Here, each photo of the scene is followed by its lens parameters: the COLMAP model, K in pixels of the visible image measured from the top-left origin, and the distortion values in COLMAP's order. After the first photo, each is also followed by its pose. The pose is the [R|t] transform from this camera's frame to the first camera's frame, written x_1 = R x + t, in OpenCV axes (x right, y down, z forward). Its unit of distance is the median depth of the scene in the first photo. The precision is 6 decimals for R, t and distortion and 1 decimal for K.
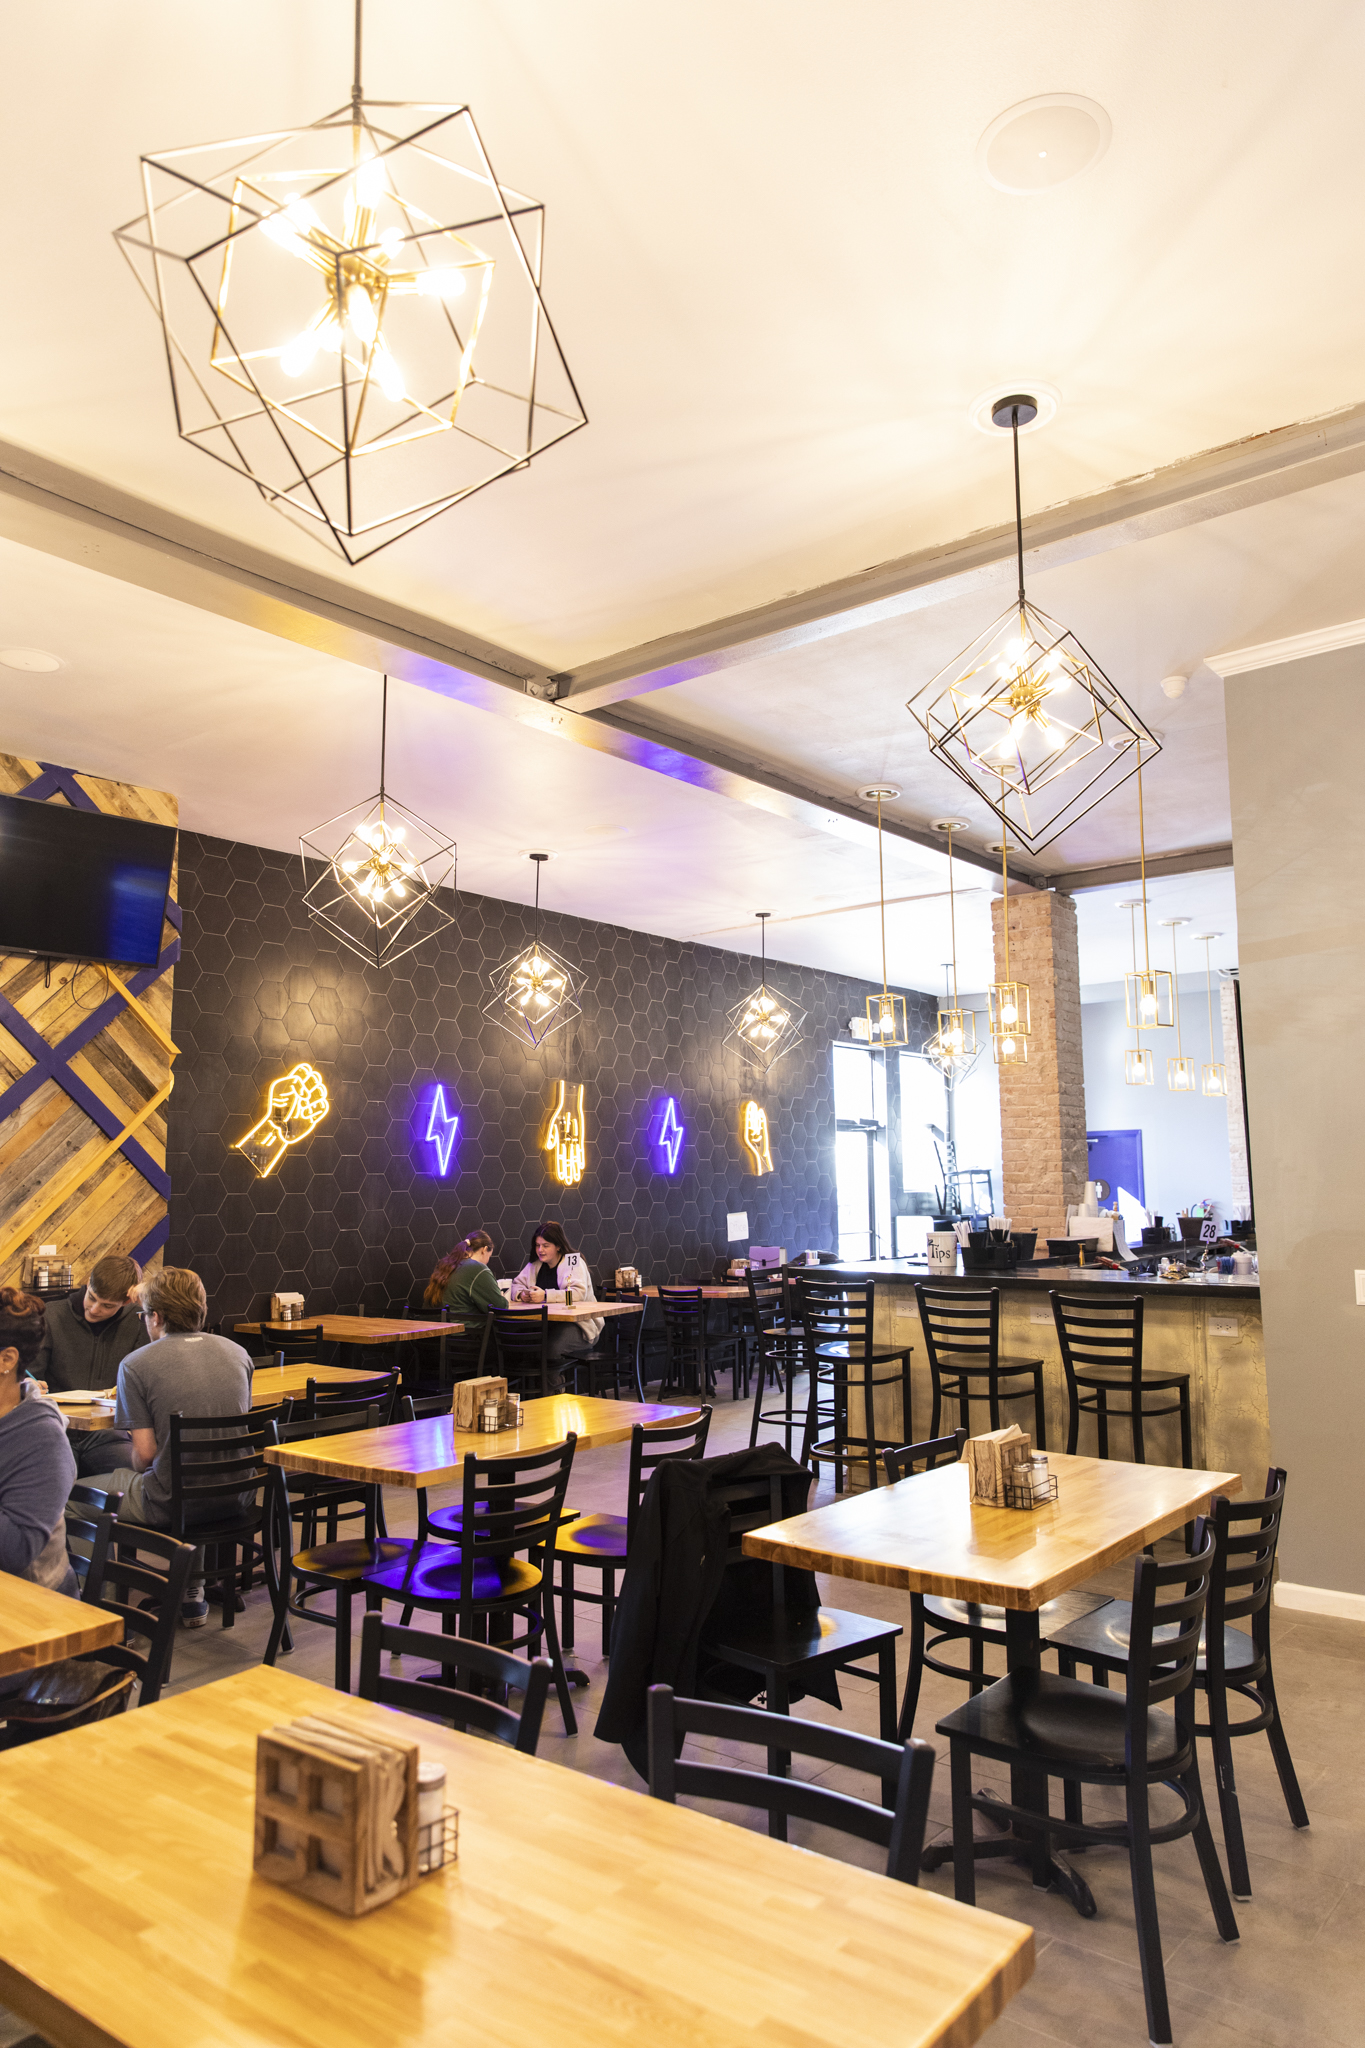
lens RADIAL K [[1360.2, 0, 682.5], [0, 1360.2, 1024.0], [0, 0, 1]] dist [0.010024, -0.004301]
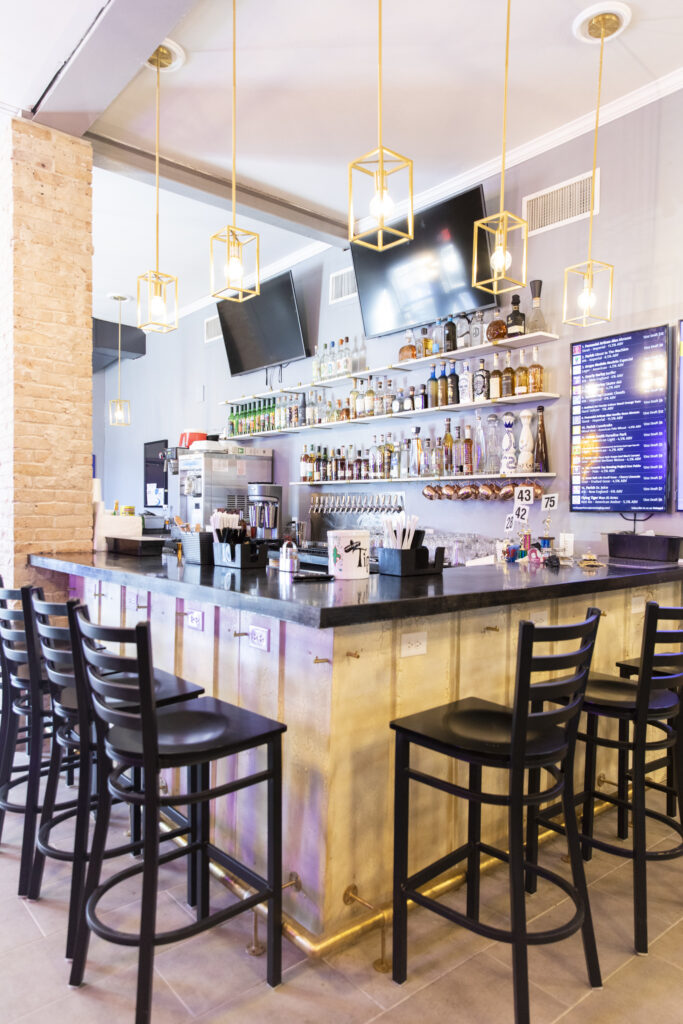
lens RADIAL K [[658.0, 0, 341.5], [0, 658.0, 512.0], [0, 0, 1]] dist [0.002636, 0.003950]
pose [[0.230093, -0.003615, 0.973162, -0.158396], [-0.143272, 0.988971, 0.037549, 0.147087], [-0.962565, -0.148066, 0.227037, 1.099618]]
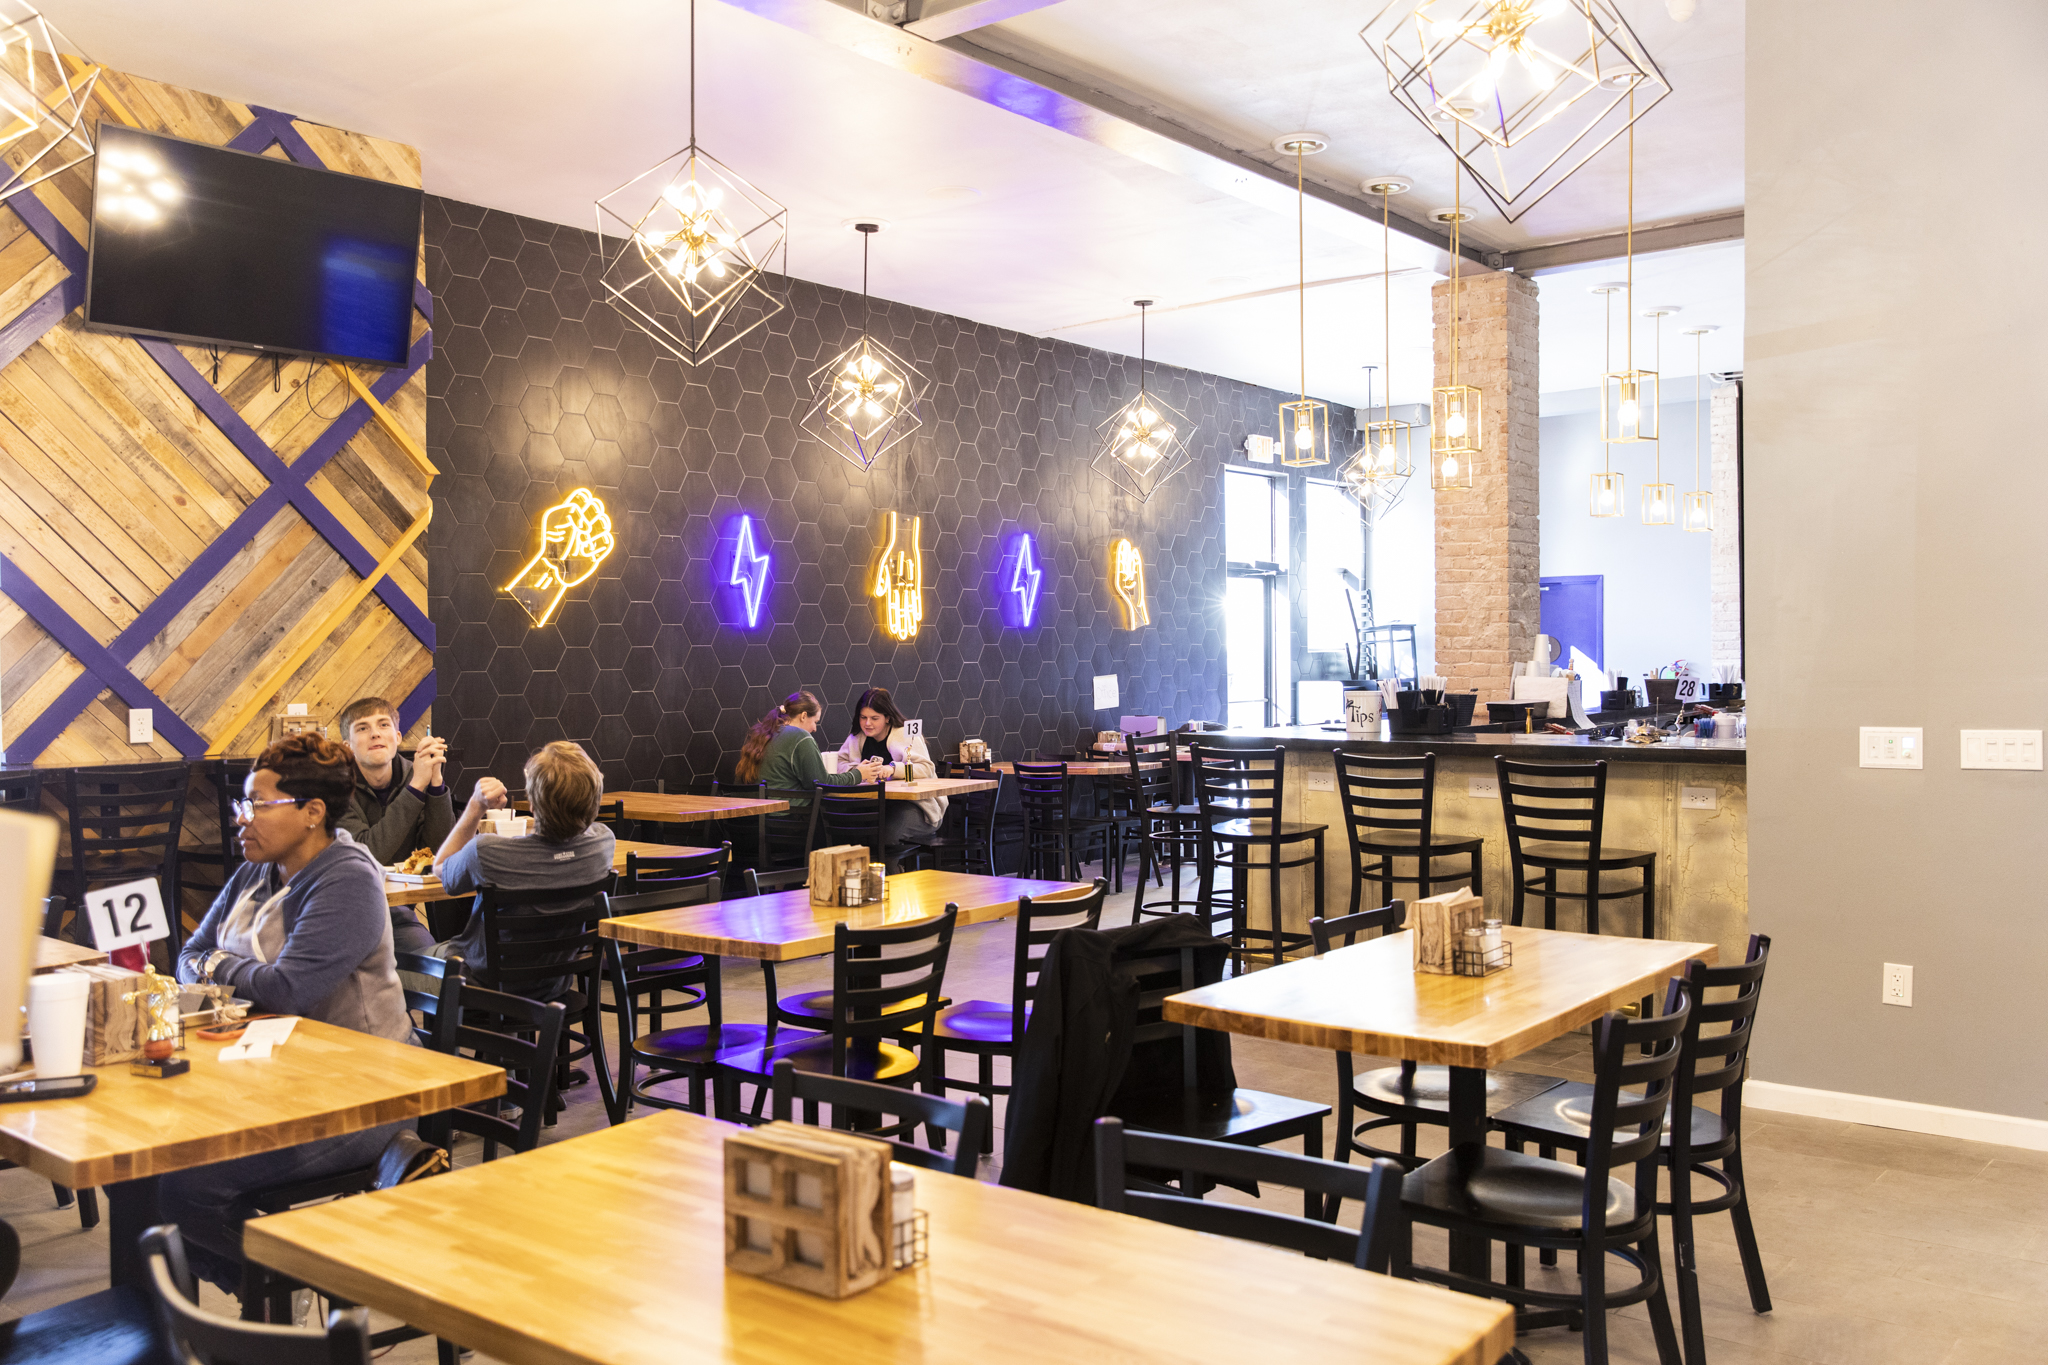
lens RADIAL K [[1698.4, 0, 1024.0], [0, 1698.4, 682.5], [0, 0, 1]] dist [0.002457, 0.002814]
pose [[0.999998, 0.000549, -0.002063, -0.015996], [-0.000258, 0.990404, 0.138203, 0.004621], [0.002119, -0.138202, 0.990402, -0.028441]]
